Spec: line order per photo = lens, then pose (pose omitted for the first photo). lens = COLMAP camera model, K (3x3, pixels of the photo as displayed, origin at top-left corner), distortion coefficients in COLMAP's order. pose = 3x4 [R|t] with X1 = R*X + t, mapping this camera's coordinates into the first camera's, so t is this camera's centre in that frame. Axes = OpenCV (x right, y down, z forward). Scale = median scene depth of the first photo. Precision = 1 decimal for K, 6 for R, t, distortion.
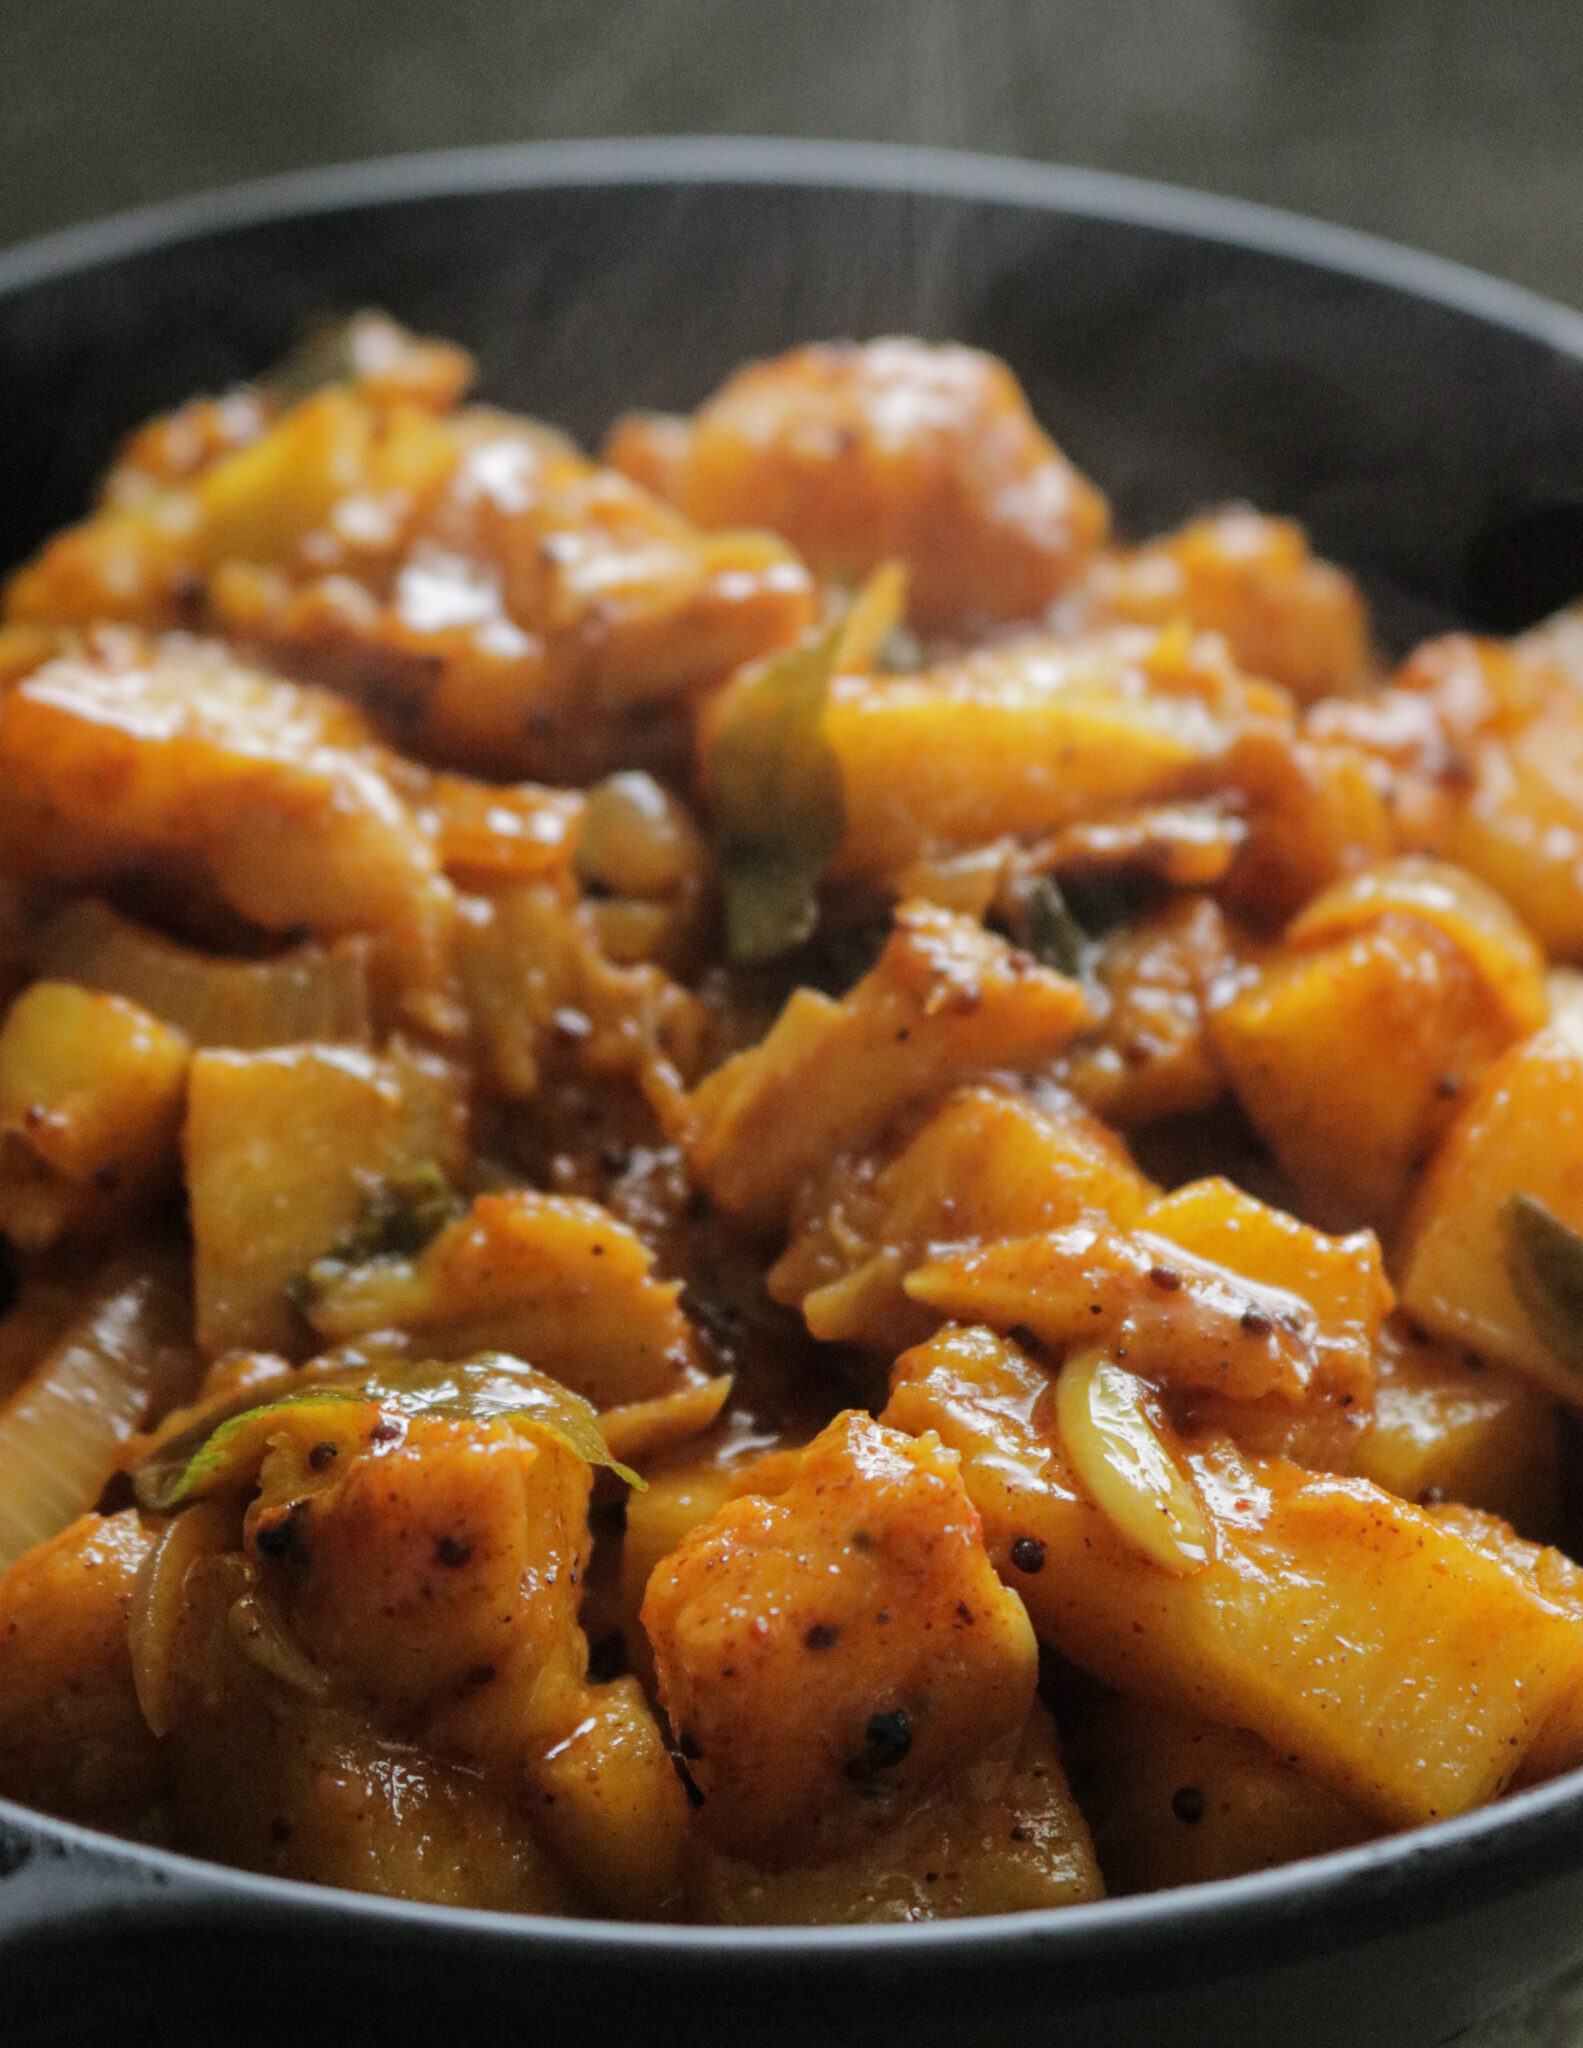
lens RADIAL K [[4268.8, 0, 791.5], [0, 4268.8, 1024.0], [0, 0, 1]] dist [-0.221088, 0.190632]
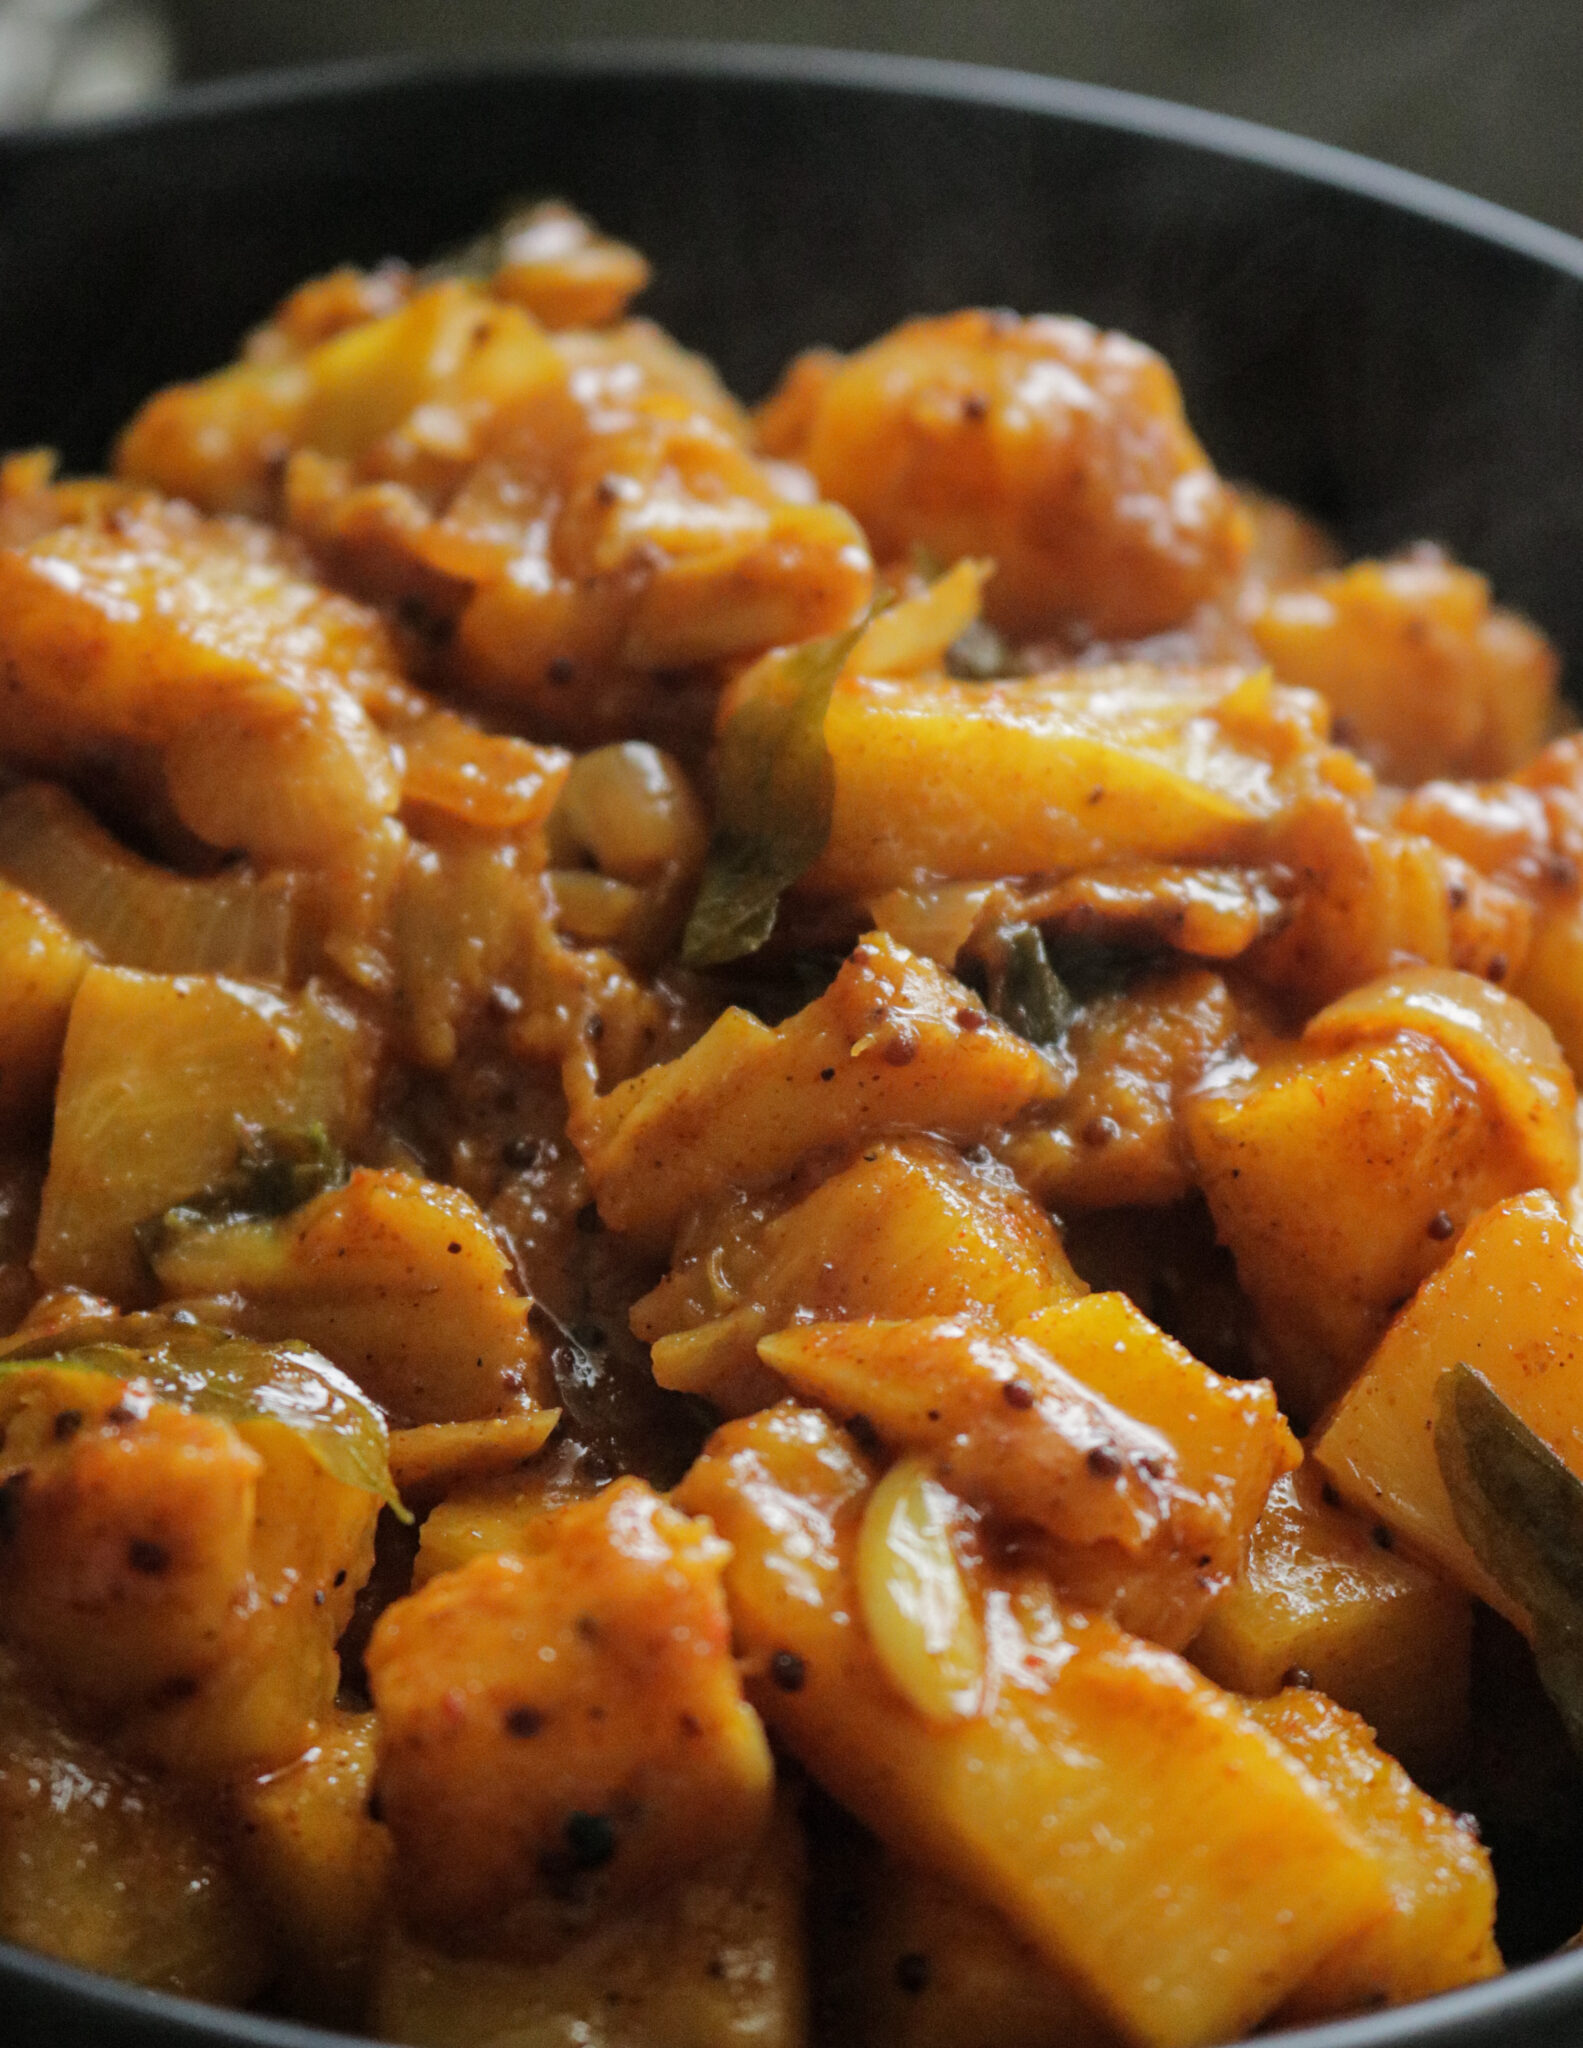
lens RADIAL K [[4268.8, 0, 791.5], [0, 4268.8, 1024.0], [0, 0, 1]] dist [-0.221088, 0.190632]
pose [[0.977157, 0.167409, -0.130914, 0.136909], [-0.163108, 0.985671, 0.042994, -0.046332], [0.136235, -0.020658, 0.990461, 0.088707]]
